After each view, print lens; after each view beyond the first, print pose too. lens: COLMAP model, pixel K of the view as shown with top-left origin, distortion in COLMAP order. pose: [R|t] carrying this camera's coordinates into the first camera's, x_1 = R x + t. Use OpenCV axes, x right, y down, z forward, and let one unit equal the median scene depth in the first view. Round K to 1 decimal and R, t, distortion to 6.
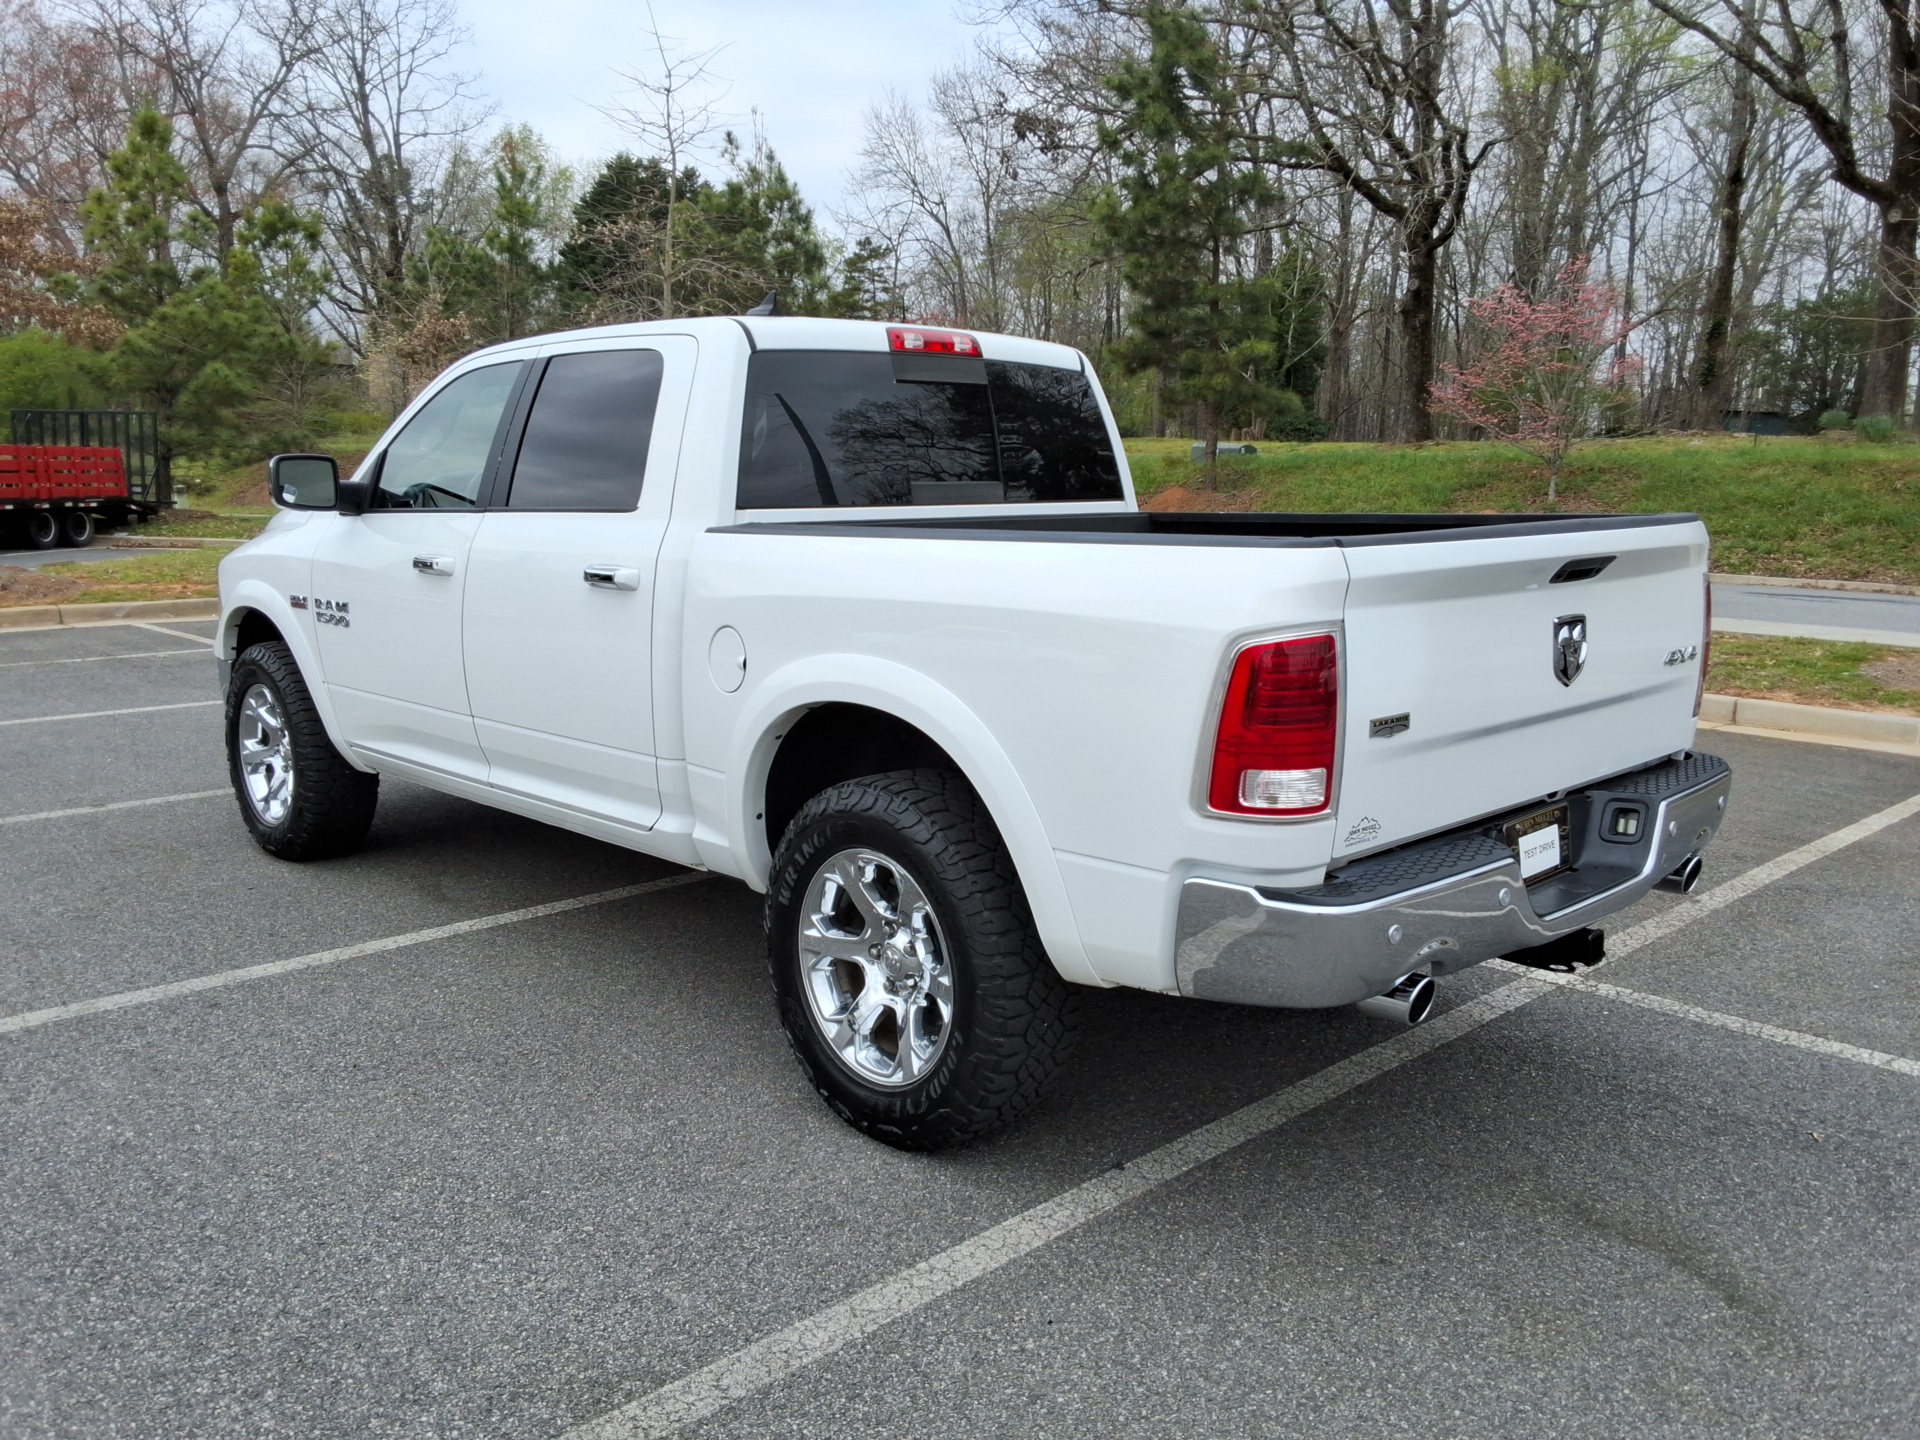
lens RADIAL K [[1545.5, 0, 976.4], [0, 1545.5, 704.7], [0, 0, 1]] dist [0.140559, -0.223116]
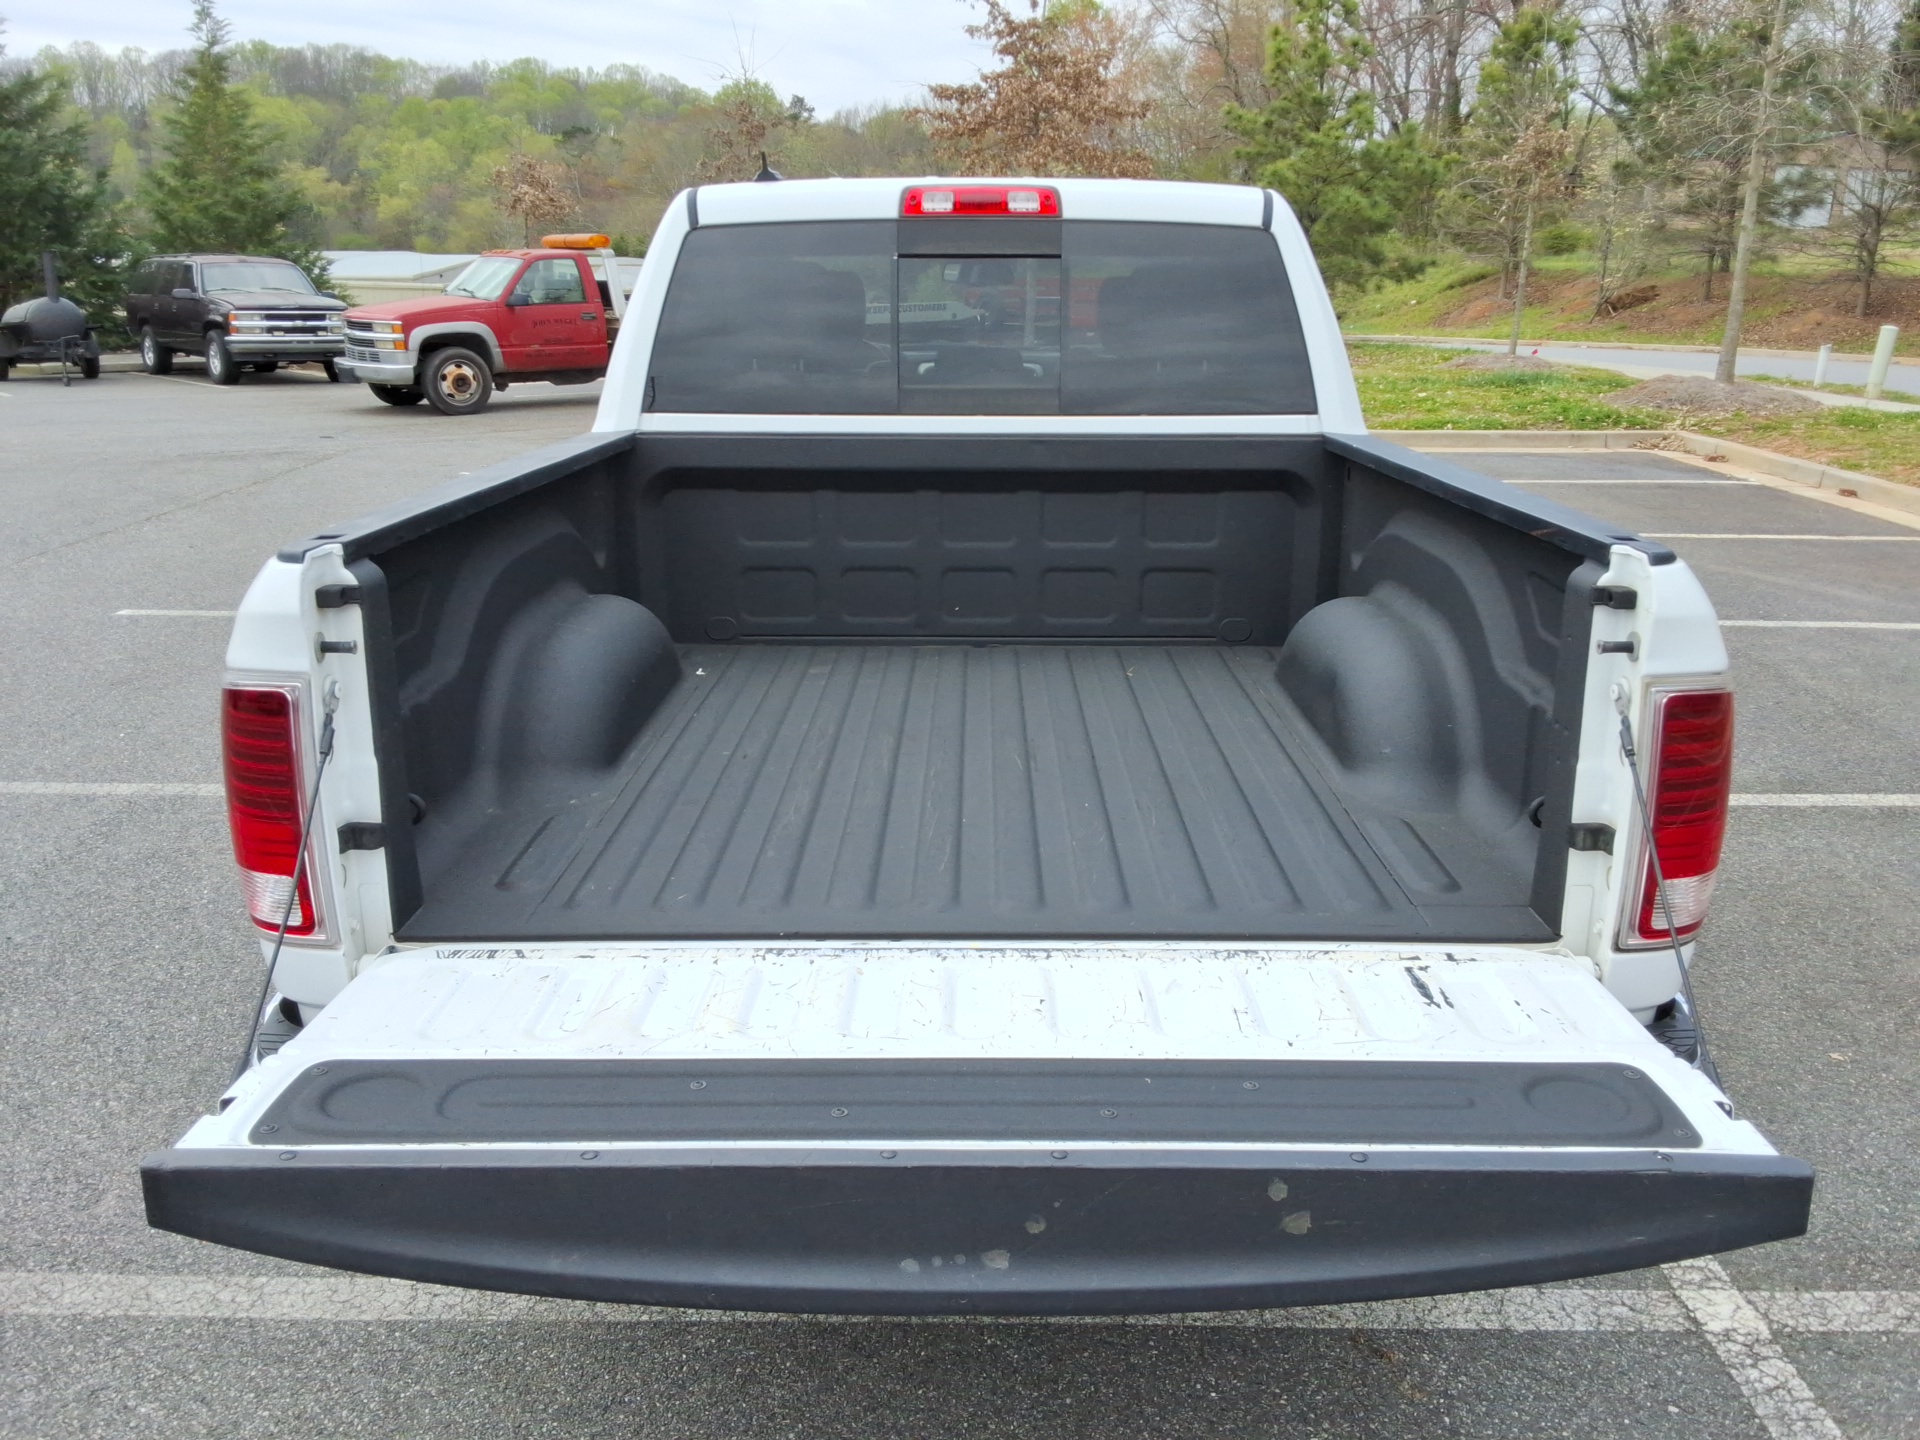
lens RADIAL K [[1532.1, 0, 968.0], [0, 1532.1, 699.4], [0, 0, 1]] dist [0.116897, -0.174677]
pose [[0.706961, 0.186915, -0.682106, 0.582893], [-0.108890, 0.981712, 0.156157, -0.116086], [0.698820, -0.036123, 0.714385, 0.463860]]
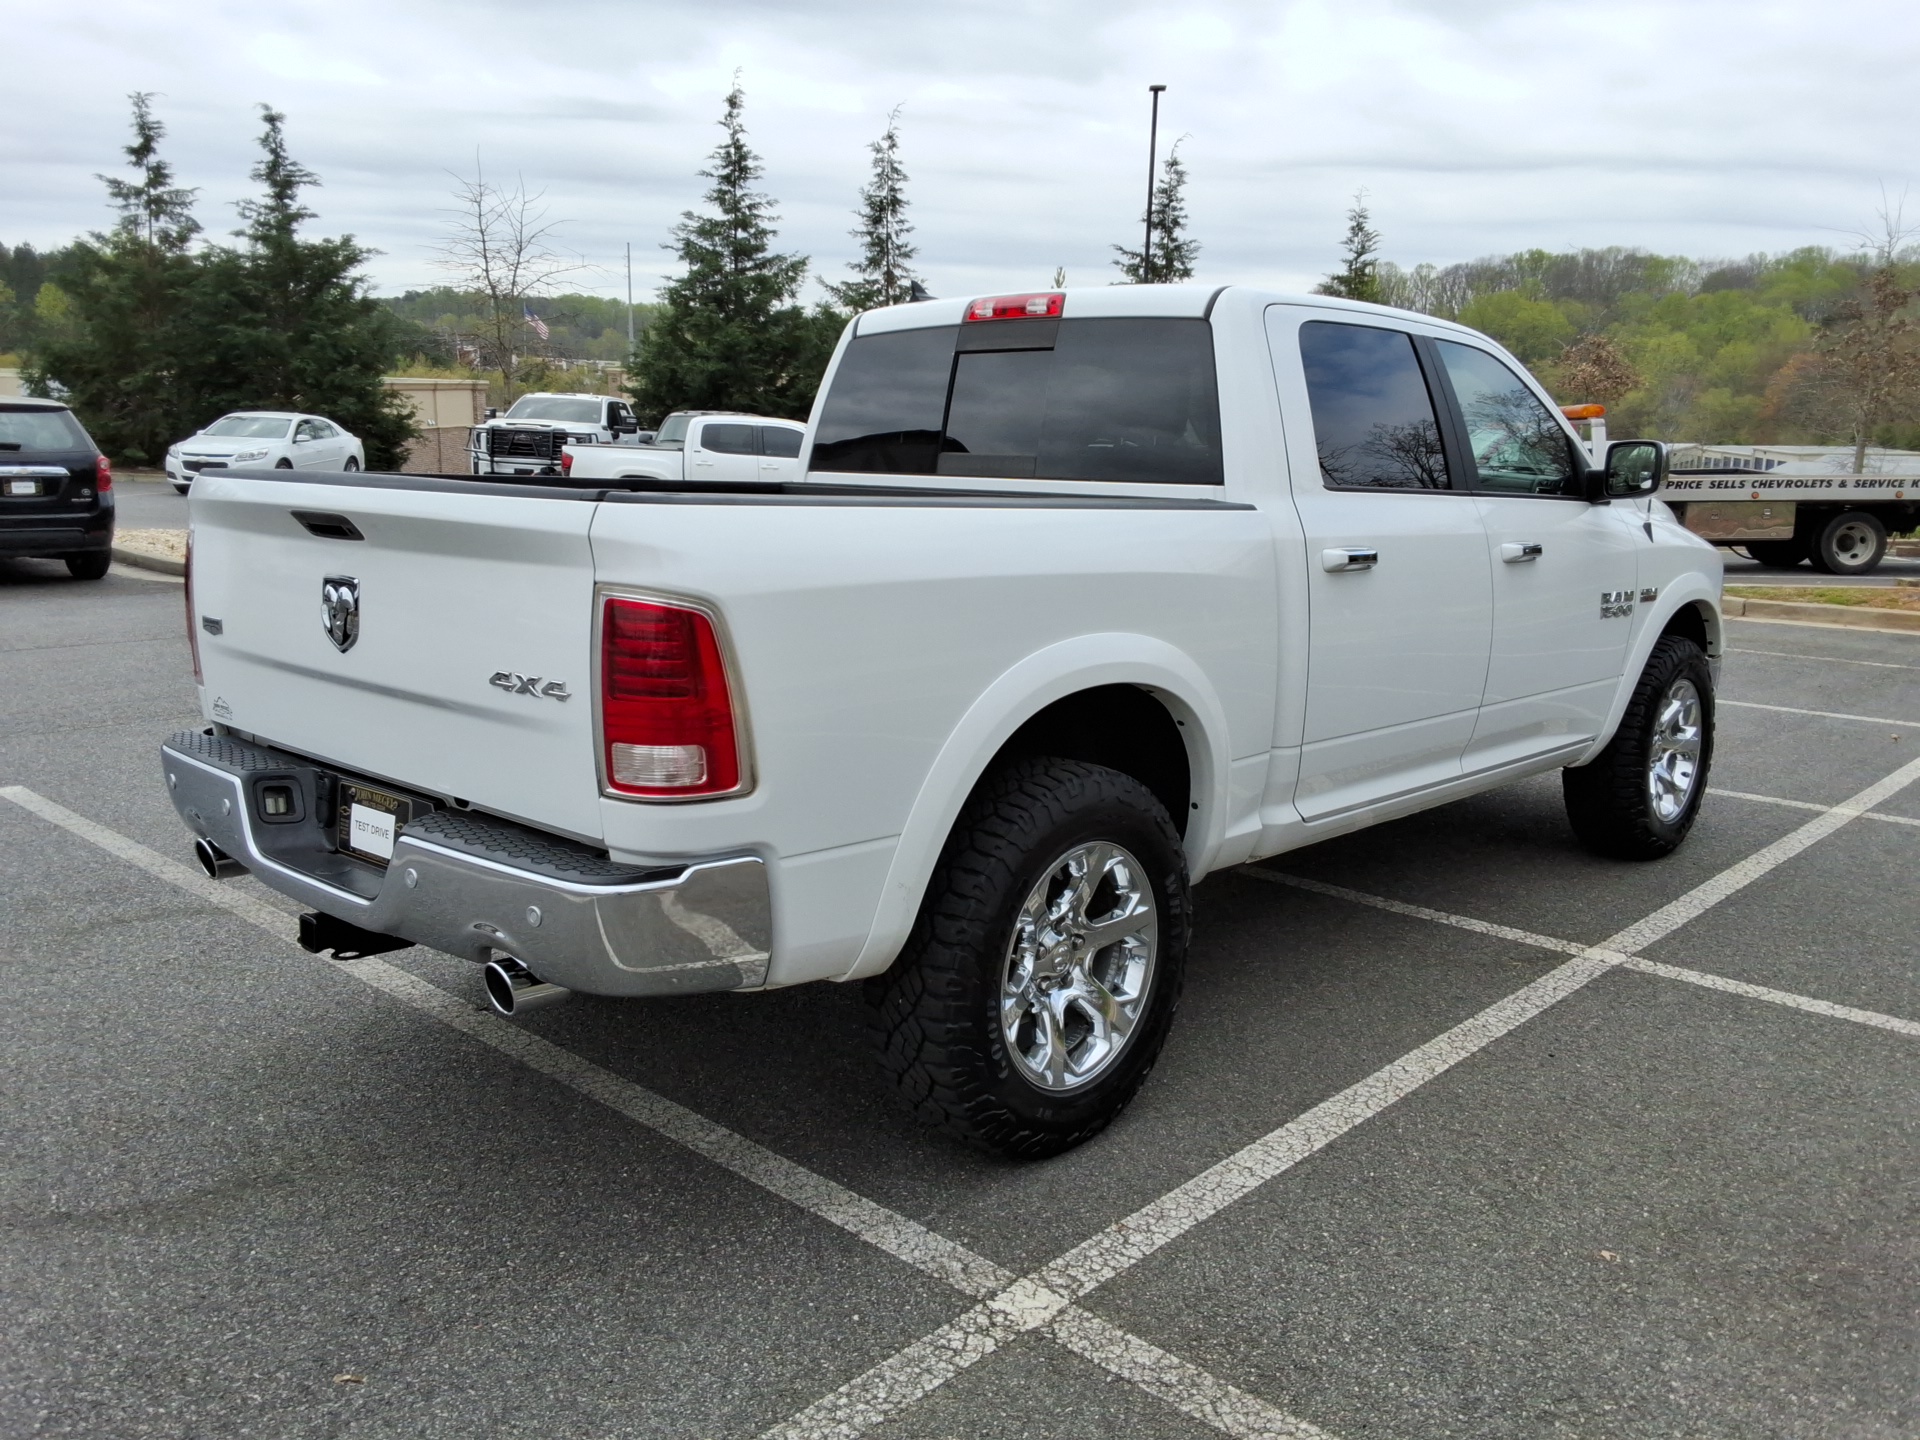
lens RADIAL K [[1533.4, 0, 967.1], [0, 1533.4, 702.1], [0, 0, 1]] dist [0.132714, -0.212028]
pose [[0.043303, 0.158888, -0.986347, 1.013864], [-0.172014, 0.973715, 0.149301, -0.143187], [0.984142, 0.163200, 0.069496, 1.013324]]
